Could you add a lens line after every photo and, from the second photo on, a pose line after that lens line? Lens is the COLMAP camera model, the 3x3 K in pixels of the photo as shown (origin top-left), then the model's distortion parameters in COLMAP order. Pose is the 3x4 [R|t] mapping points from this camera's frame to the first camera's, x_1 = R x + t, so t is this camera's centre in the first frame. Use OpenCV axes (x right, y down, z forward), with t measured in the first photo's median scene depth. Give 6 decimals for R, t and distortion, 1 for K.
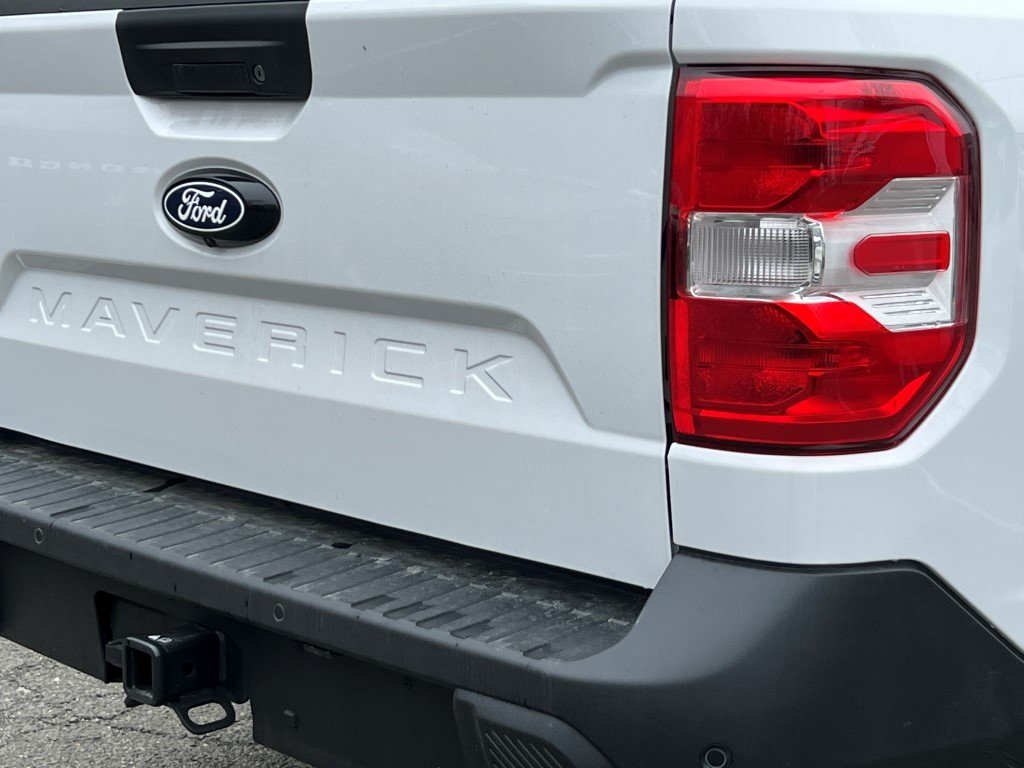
lens RADIAL K [[1933.0, 0, 510.5], [0, 1933.0, 420.5], [0, 0, 1]] dist [0.255599, -0.070747]
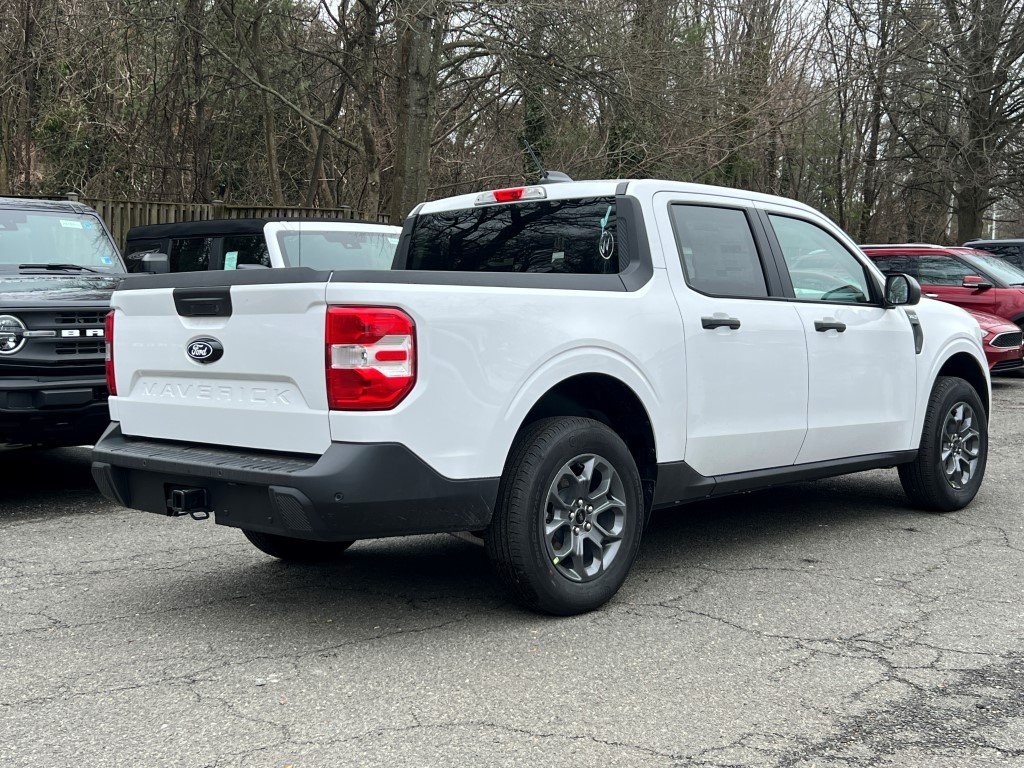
lens RADIAL K [[1313.2, 0, 512.0], [0, 1313.2, 384.0], [0, 0, 1]] dist [0.018905, -0.006842]
pose [[0.998771, -0.015896, 0.046951, 0.287694], [0.020965, 0.993762, -0.109534, 0.219981], [-0.044917, 0.110383, 0.992874, -1.307473]]
